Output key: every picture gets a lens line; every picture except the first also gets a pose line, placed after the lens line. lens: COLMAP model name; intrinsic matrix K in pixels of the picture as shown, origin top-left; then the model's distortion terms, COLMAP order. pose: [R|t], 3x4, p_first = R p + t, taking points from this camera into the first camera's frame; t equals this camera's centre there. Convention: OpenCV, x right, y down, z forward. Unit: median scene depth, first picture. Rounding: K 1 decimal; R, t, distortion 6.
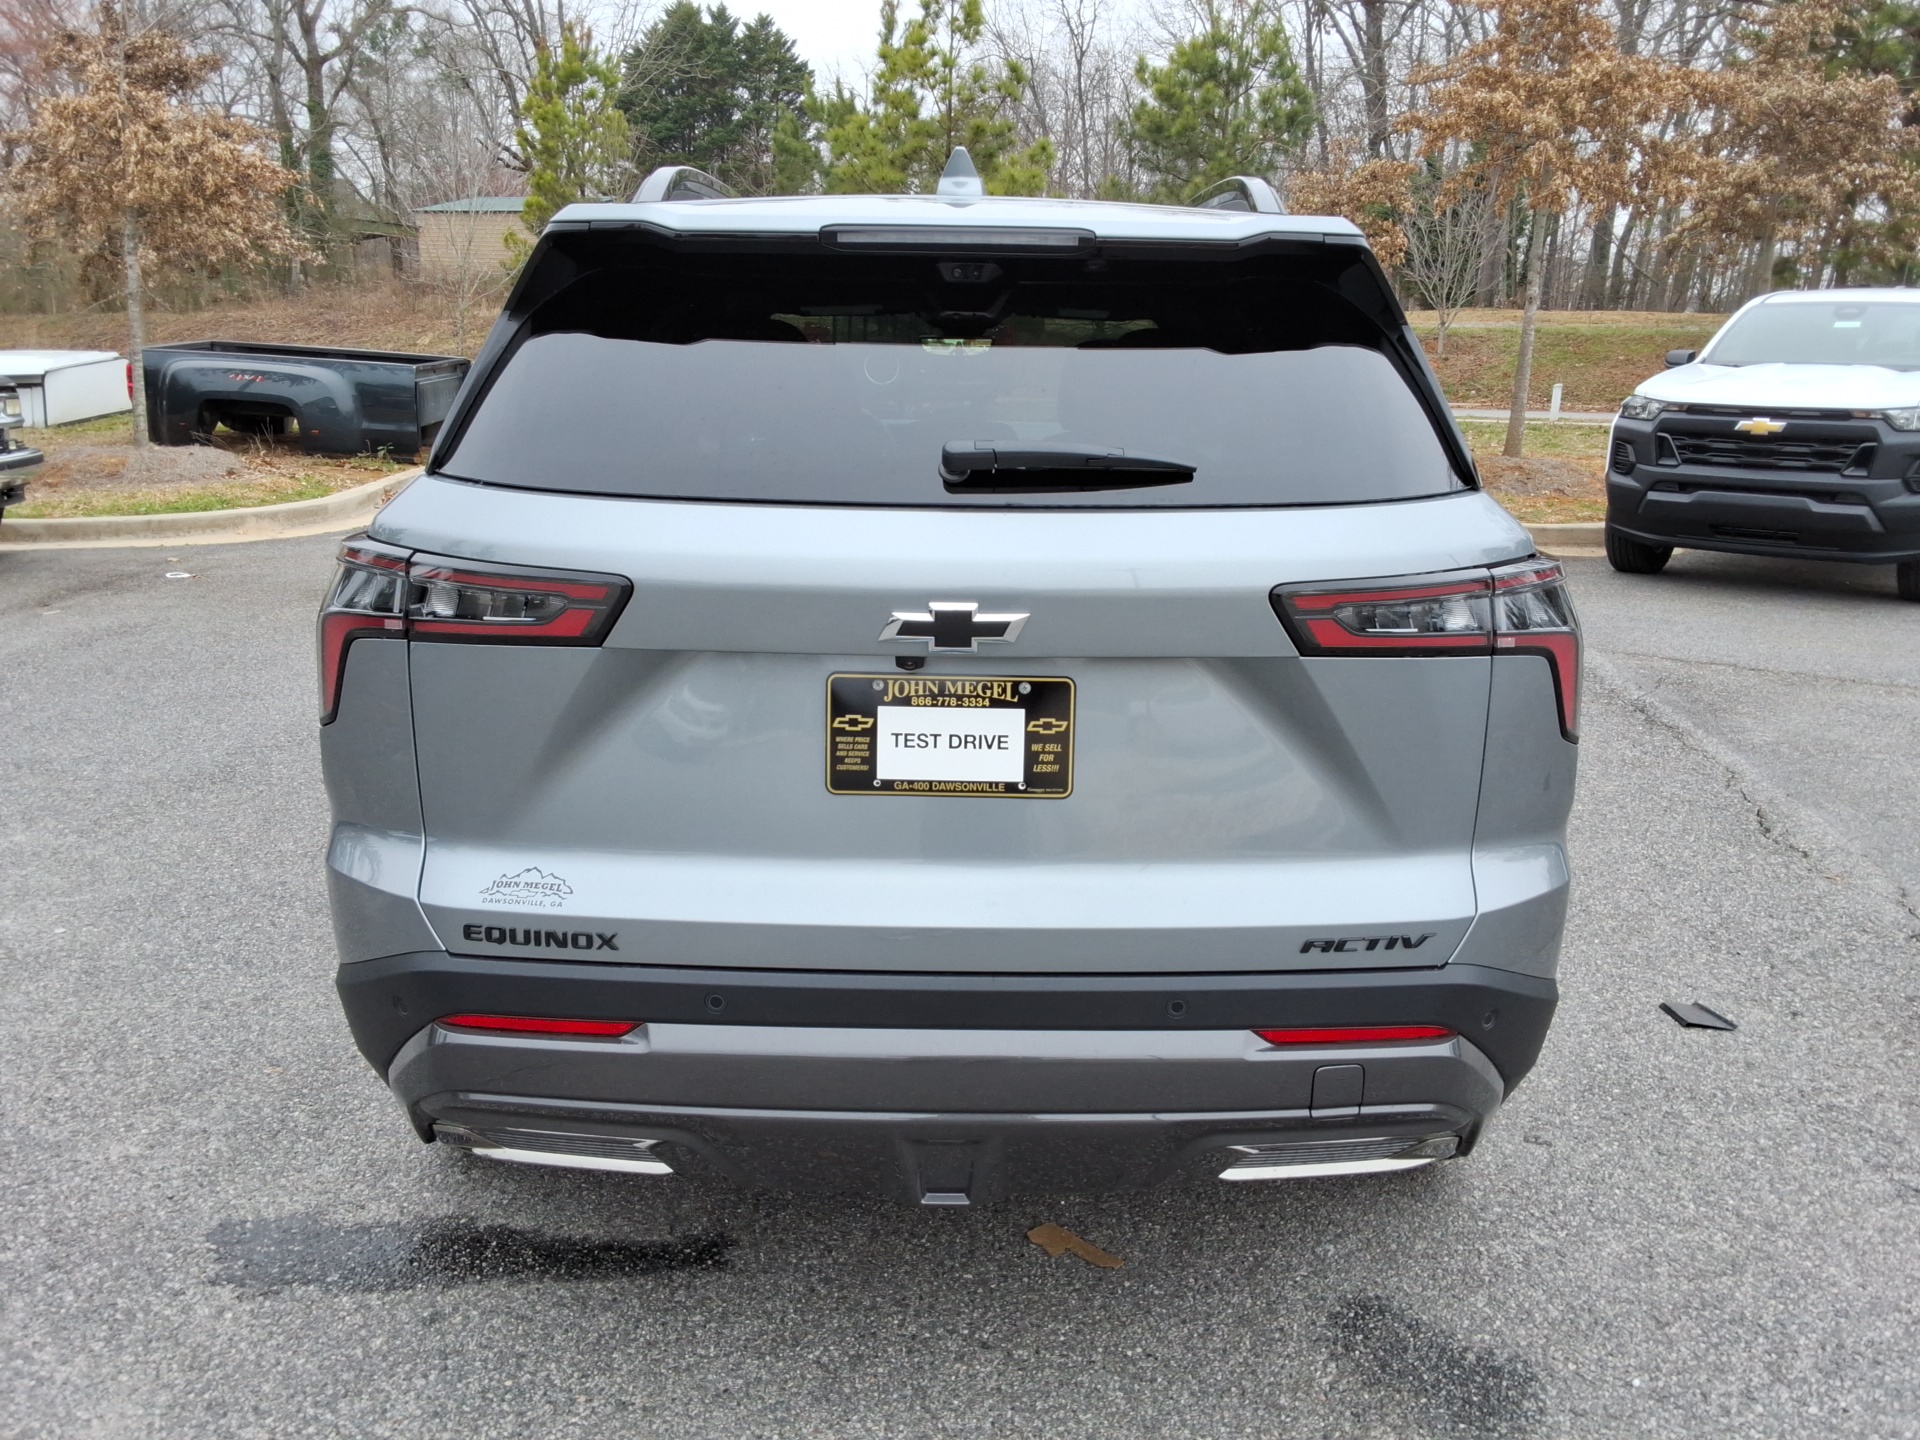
lens RADIAL K [[1550.5, 0, 989.1], [0, 1550.5, 705.4], [0, 0, 1]] dist [0.104207, -0.156476]
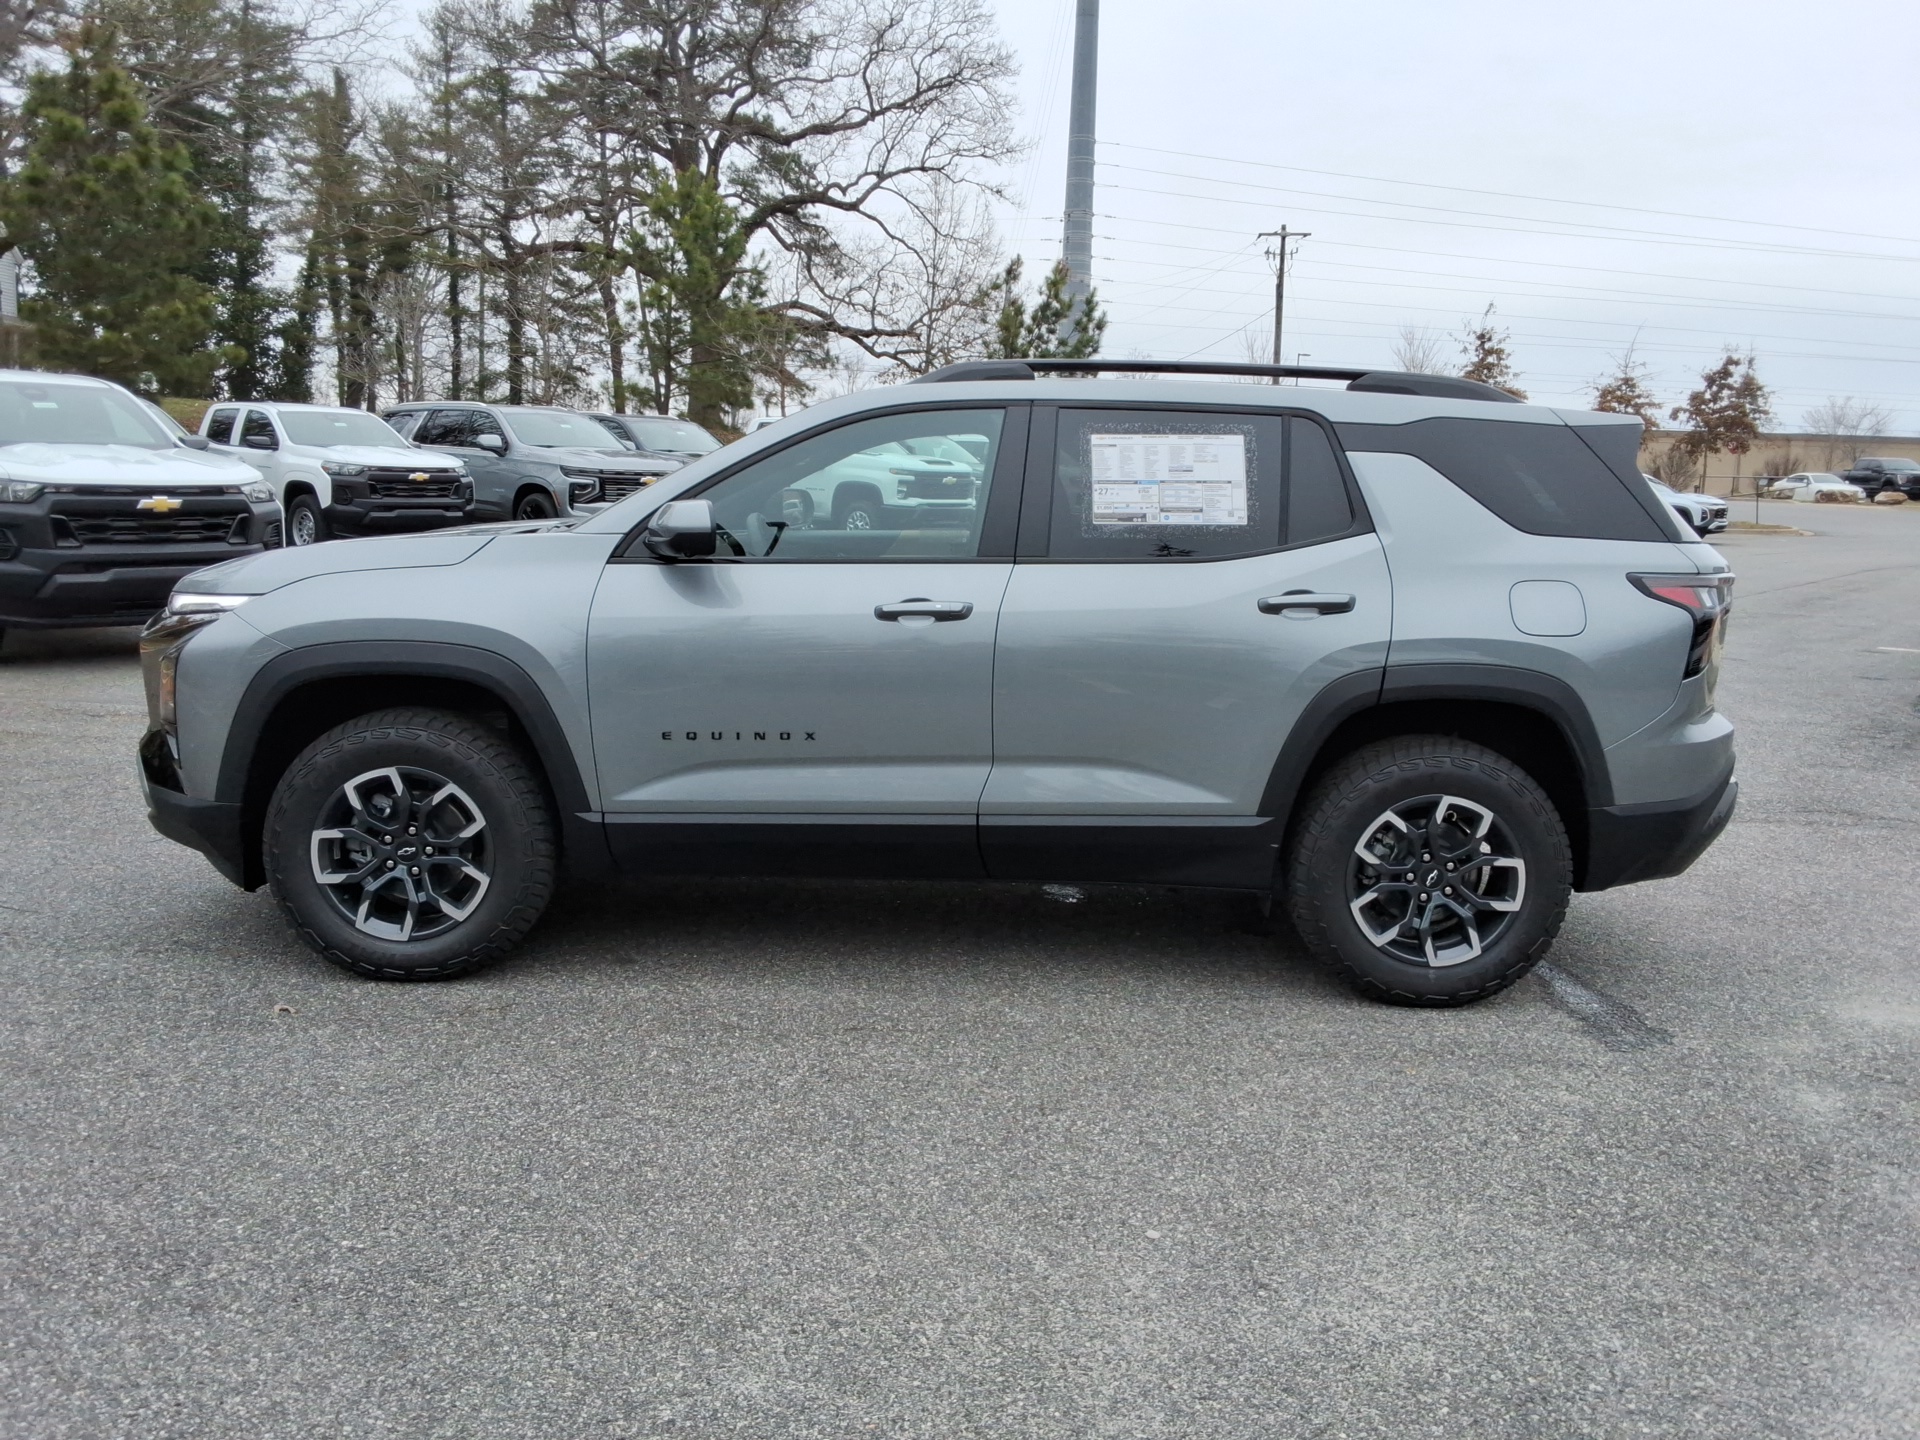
lens RADIAL K [[1537.1, 0, 984.0], [0, 1537.1, 695.3], [0, 0, 1]] dist [0.121008, -0.189277]
pose [[-0.010910, -0.163878, 0.986420, -0.504927], [0.198224, 0.966547, 0.162769, -0.098536], [-0.980096, 0.197308, 0.021939, 0.394211]]
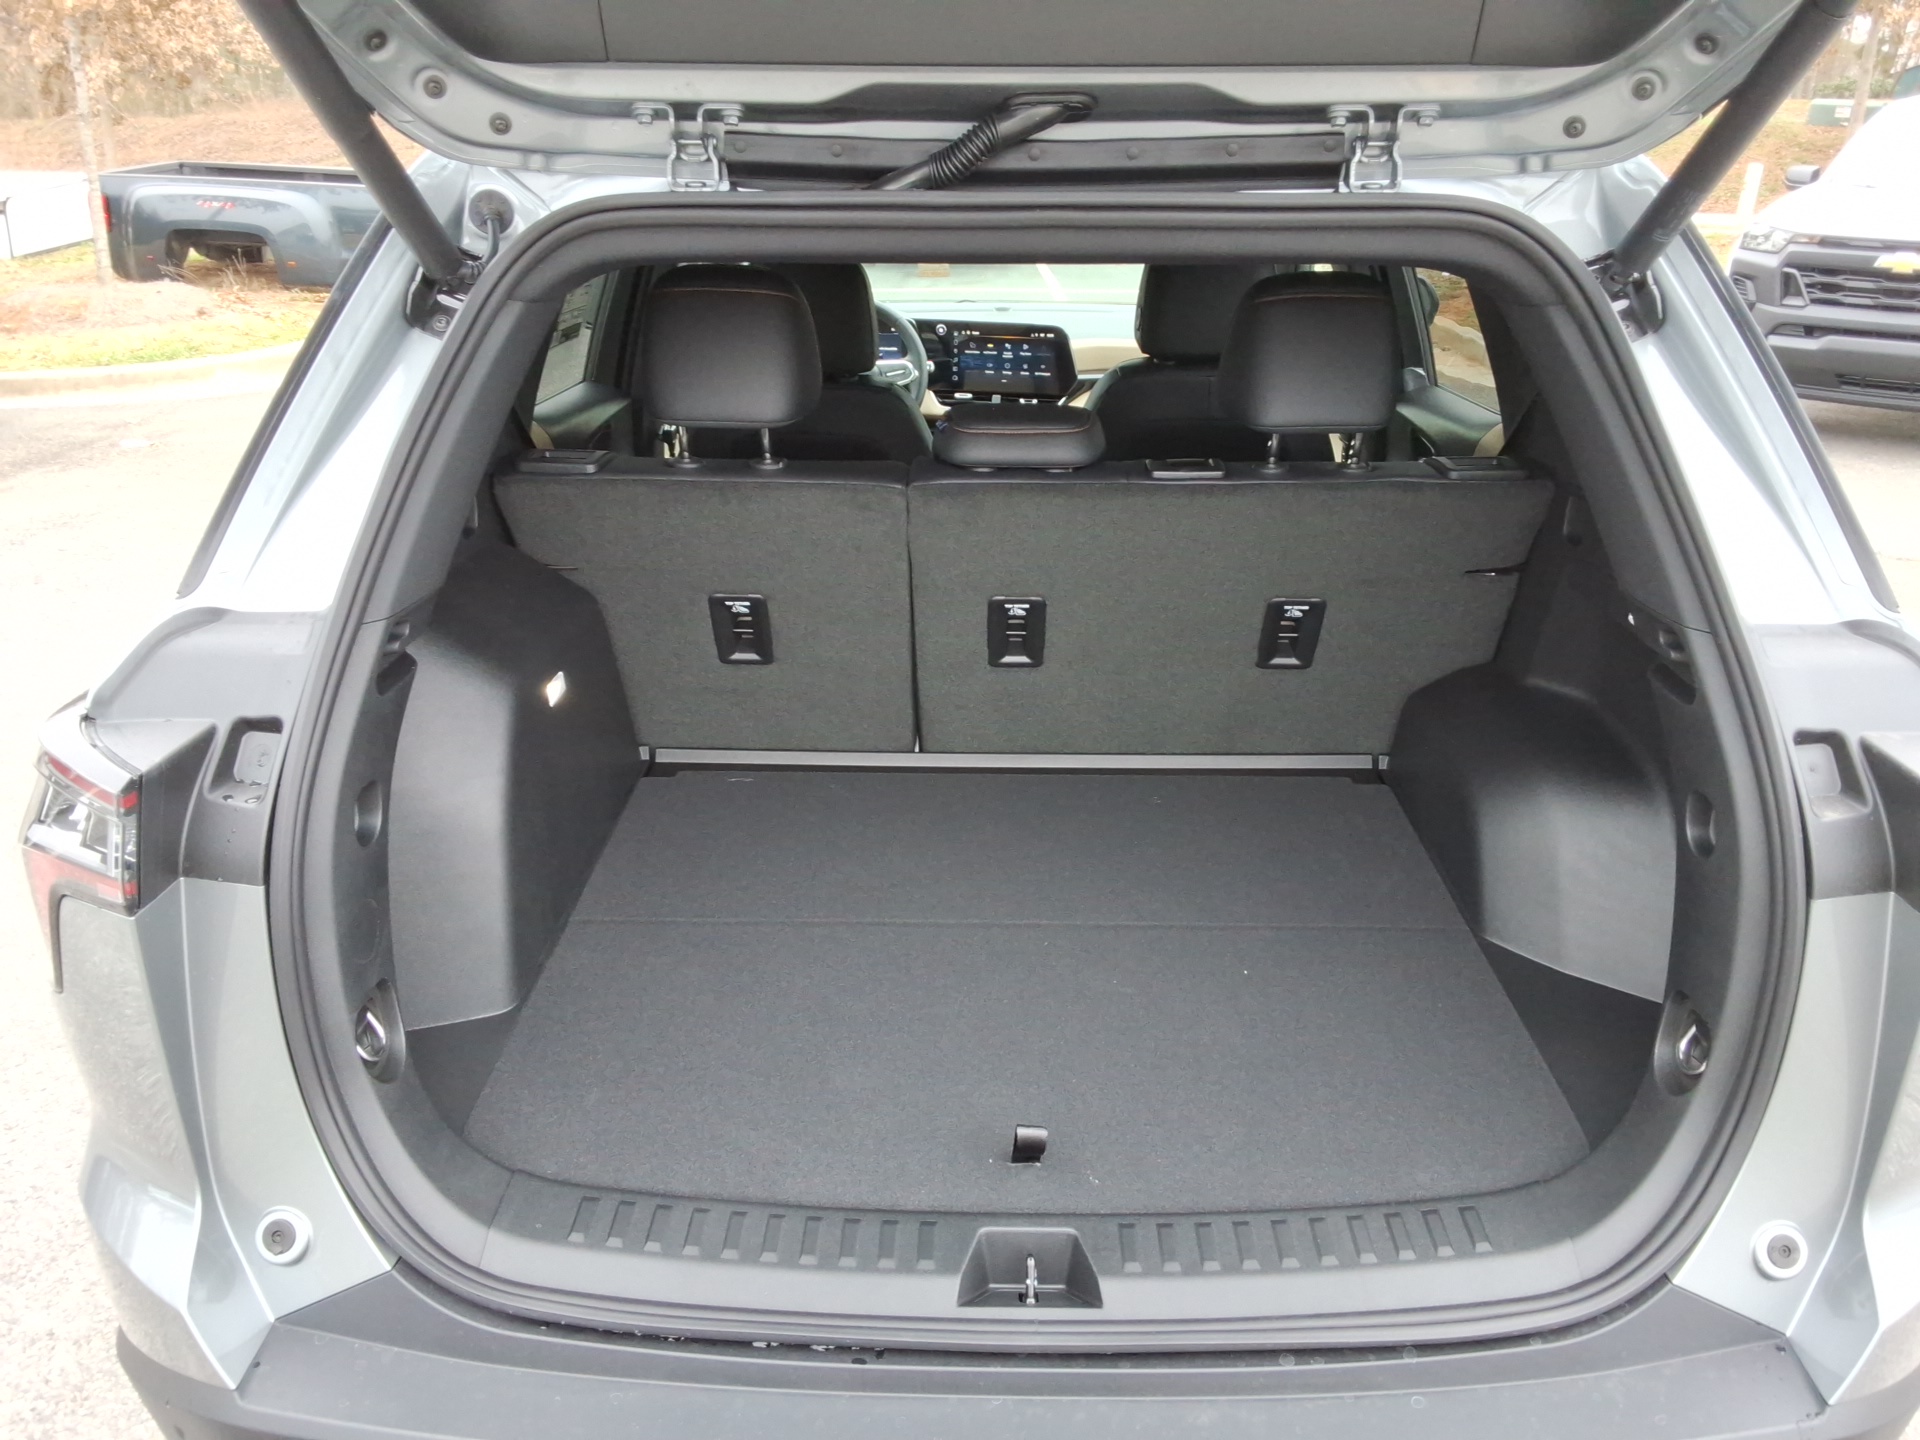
lens RADIAL K [[1580.3, 0, 996.6], [0, 1580.3, 691.9], [0, 0, 1]] dist [-0.002713, -0.010571]
pose [[0.999893, -0.006257, -0.013191, -0.005786], [0.007733, 0.993339, 0.114973, -0.038308], [0.012384, -0.115063, 0.993281, 0.080547]]
